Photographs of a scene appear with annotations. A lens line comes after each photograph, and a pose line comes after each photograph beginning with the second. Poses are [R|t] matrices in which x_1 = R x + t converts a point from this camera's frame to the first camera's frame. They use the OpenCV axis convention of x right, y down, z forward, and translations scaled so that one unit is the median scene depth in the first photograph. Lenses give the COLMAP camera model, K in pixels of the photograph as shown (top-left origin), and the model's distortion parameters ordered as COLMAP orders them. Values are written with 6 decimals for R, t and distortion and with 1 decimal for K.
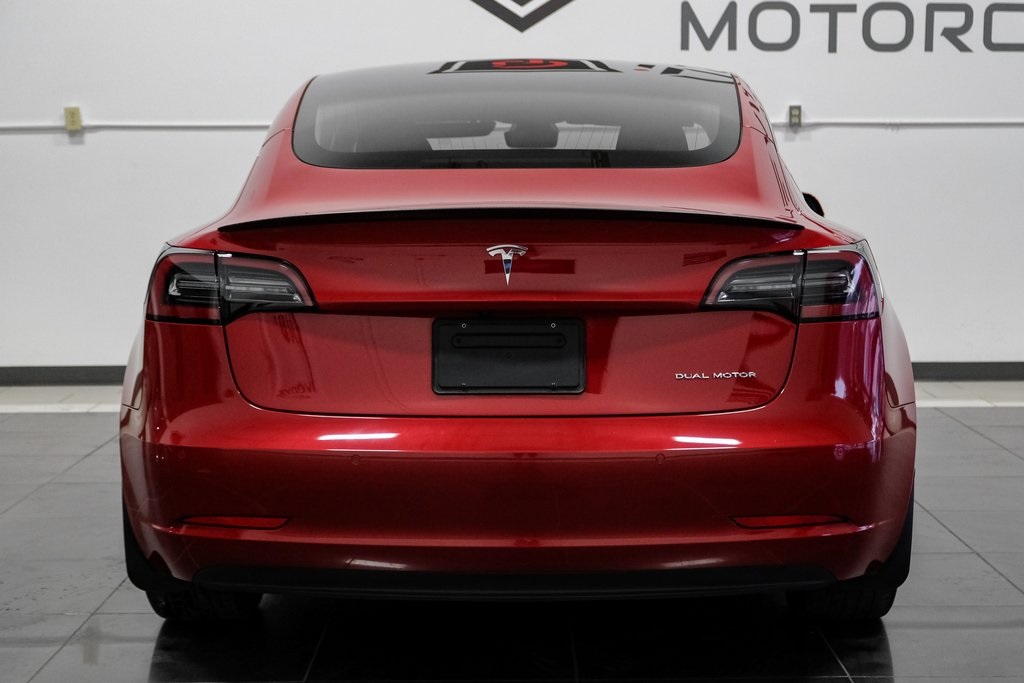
lens RADIAL K [[1678.7, 0, 543.0], [0, 1678.7, 357.8], [0, 0, 1]] dist [0.005197, 0.000000]
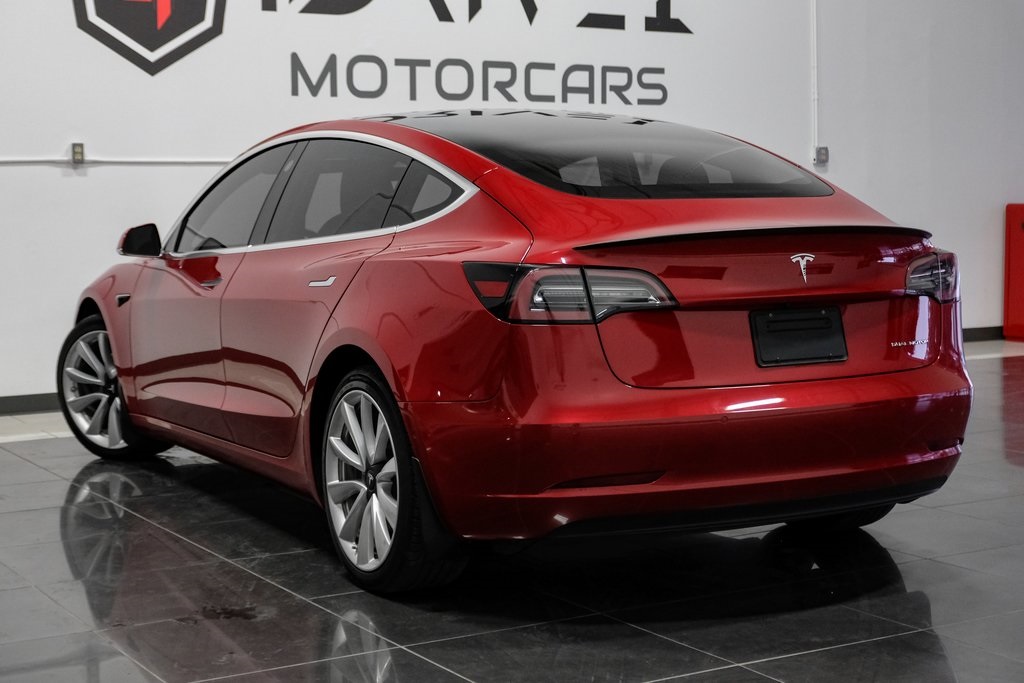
lens RADIAL K [[1617.1, 0, 508.8], [0, 1617.1, 339.6], [0, 0, 1]] dist [-0.010055, 0.000000]
pose [[0.873448, -0.052995, 0.484026, -0.323054], [0.066023, 0.997769, -0.009899, -0.000312], [-0.482421, 0.040603, 0.874998, -0.008063]]
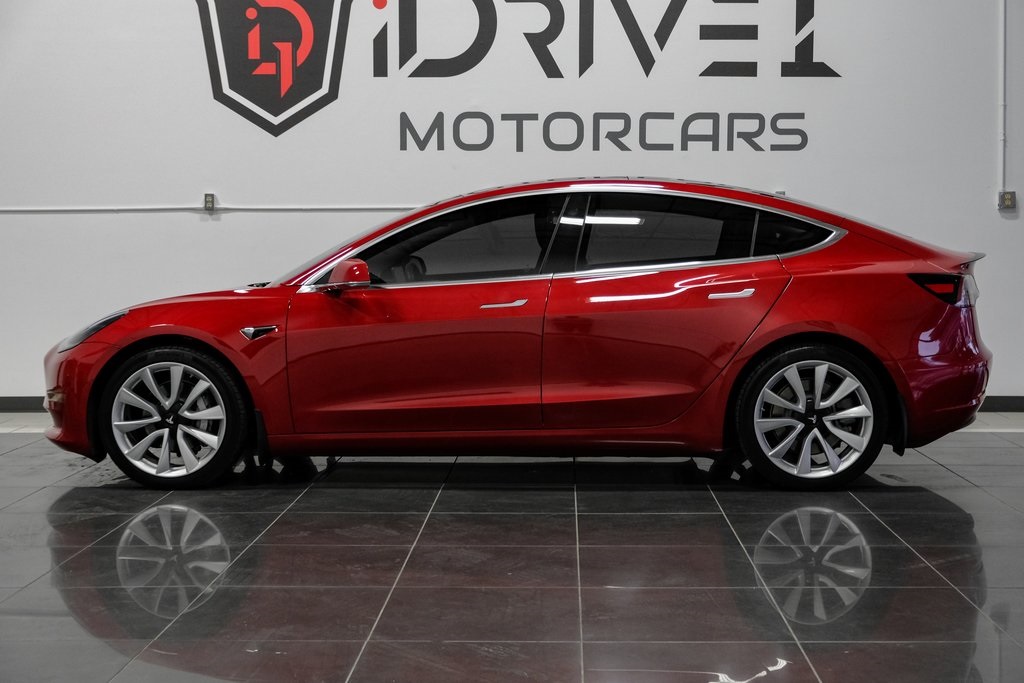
lens RADIAL K [[1340.4, 0, 514.7], [0, 1340.4, 343.0], [0, 0, 1]] dist [-0.021210, 0.000000]
pose [[0.999180, 0.002052, -0.040435, 0.210301], [-0.003553, 0.999306, -0.037087, 0.000058], [0.040331, 0.037200, 0.998494, -0.004239]]
